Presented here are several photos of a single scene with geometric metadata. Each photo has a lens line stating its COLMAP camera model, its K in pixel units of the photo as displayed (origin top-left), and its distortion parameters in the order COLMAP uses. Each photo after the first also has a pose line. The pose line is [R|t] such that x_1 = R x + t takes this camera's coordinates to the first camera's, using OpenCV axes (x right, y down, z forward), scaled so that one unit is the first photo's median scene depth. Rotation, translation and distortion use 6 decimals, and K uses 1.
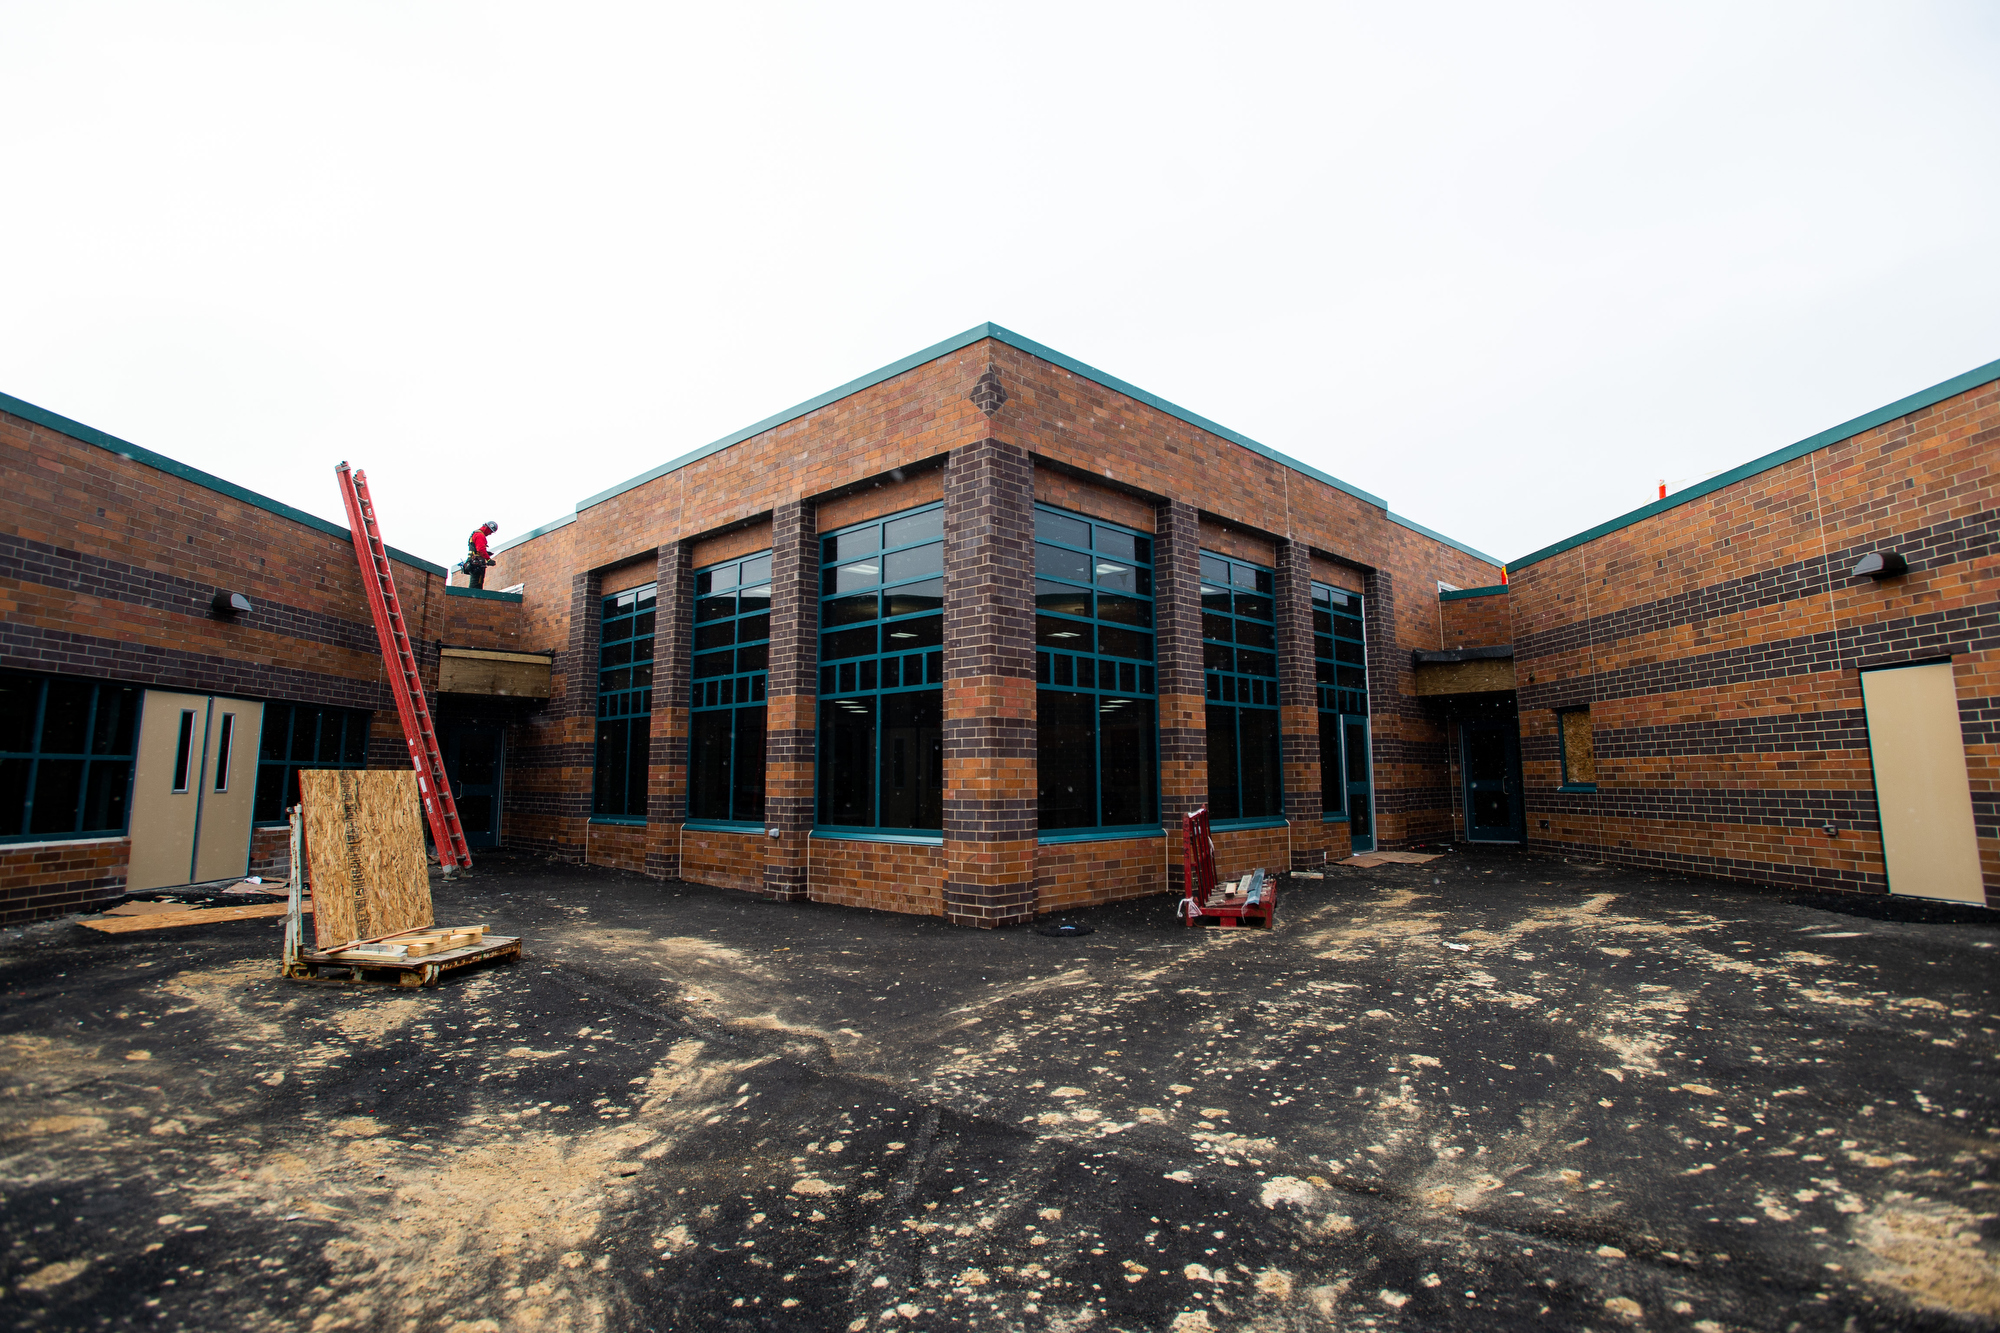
lens RADIAL K [[983.5, 0, 1000.0], [0, 983.5, 656.0], [0, 0, 1]] dist [-0.053793, 0.016122]
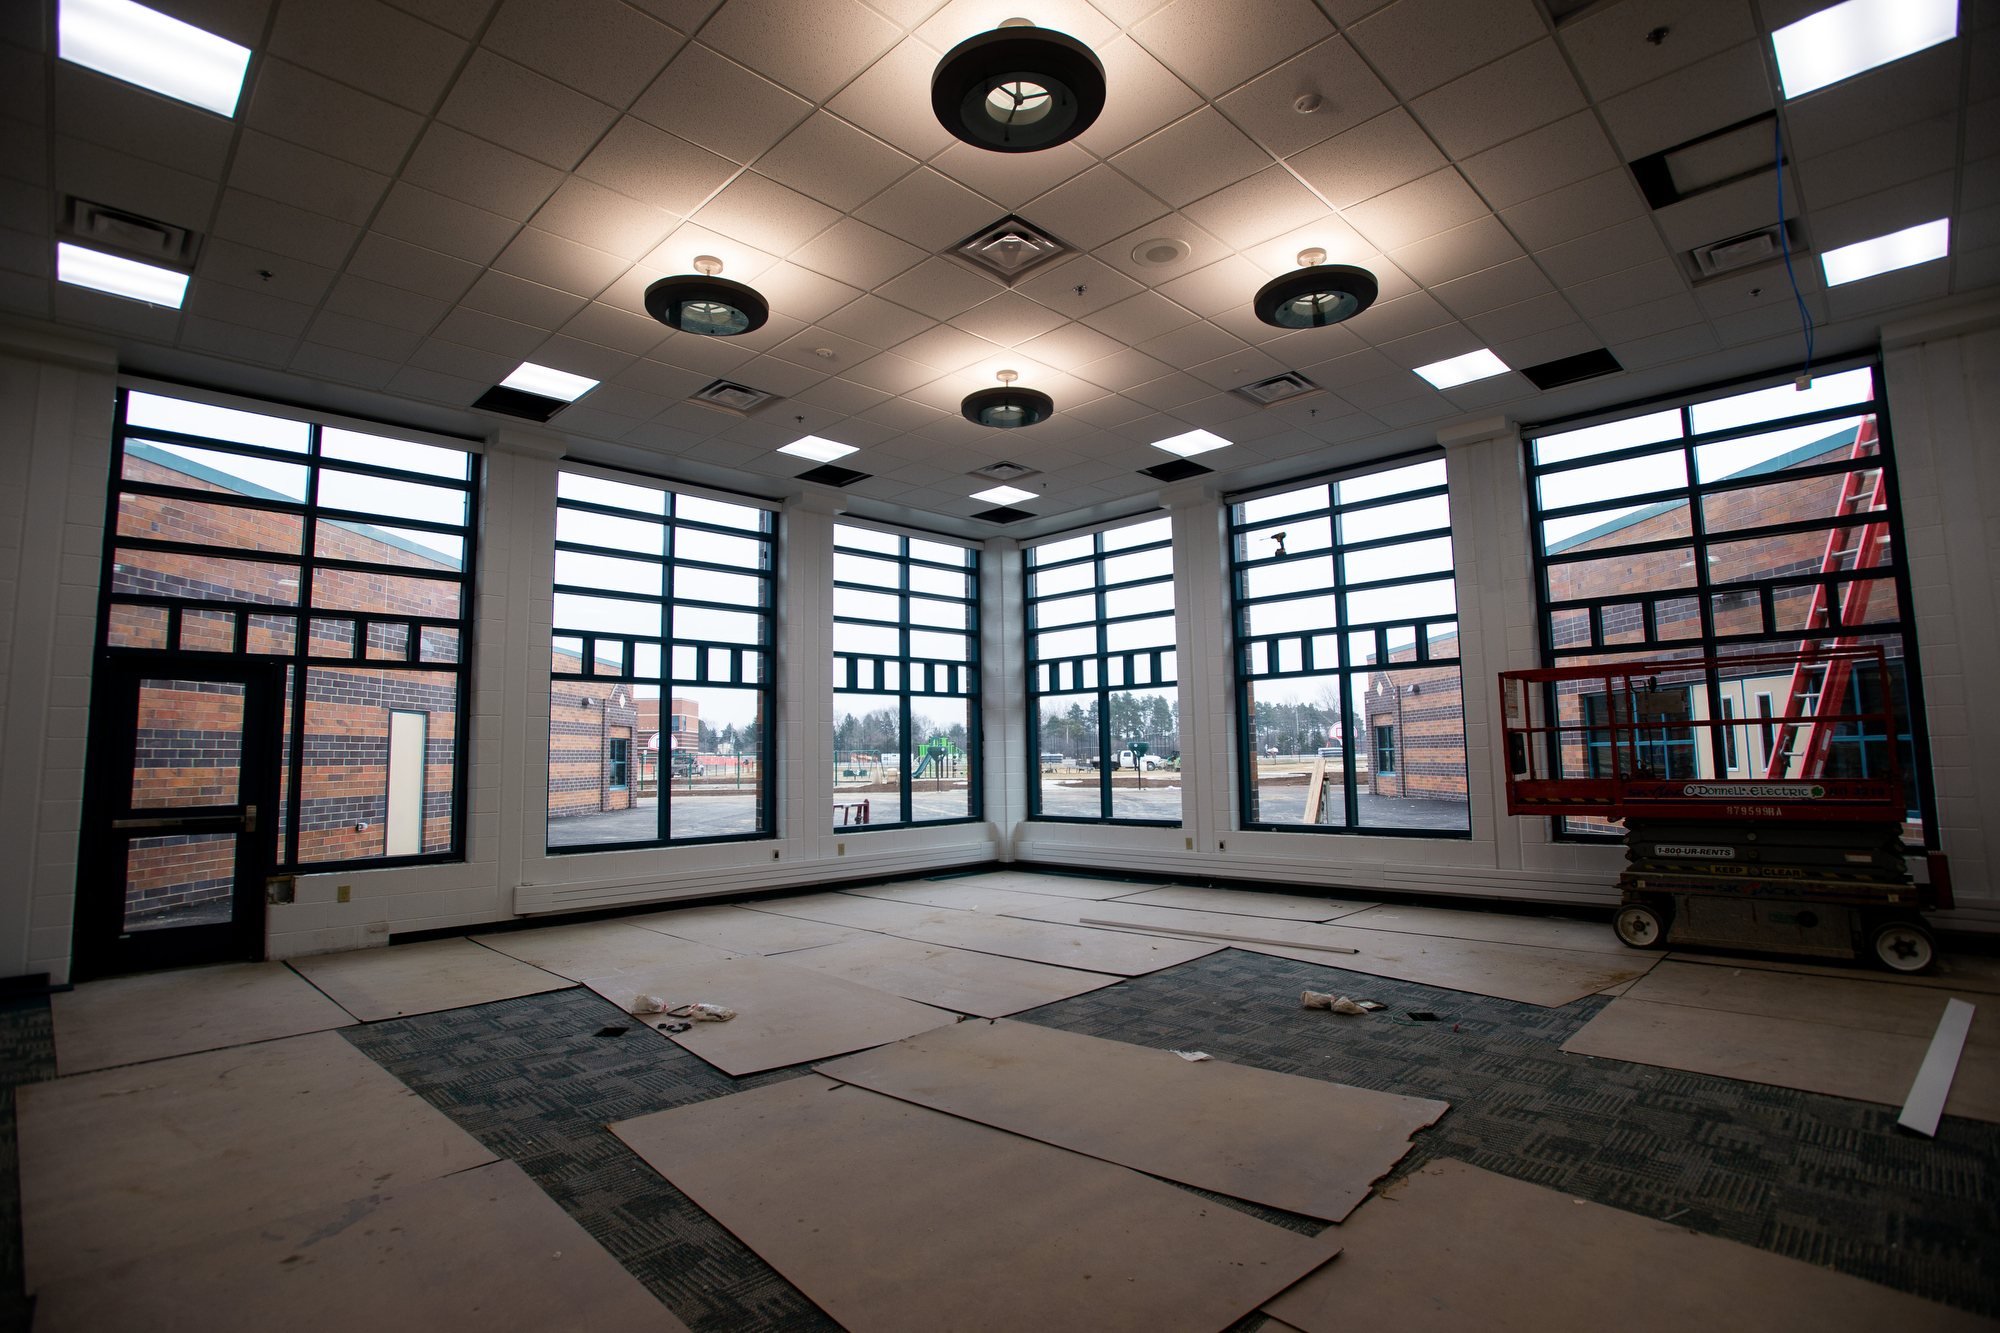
lens RADIAL K [[983.5, 0, 999.6], [0, 983.5, 662.2], [0, 0, 1]] dist [-0.053793, 0.016122]
pose [[-0.999731, 0.022313, 0.006283, -0.016735], [0.020397, 0.975521, -0.218956, 0.256617], [-0.011014, -0.218769, -0.975714, 2.214829]]
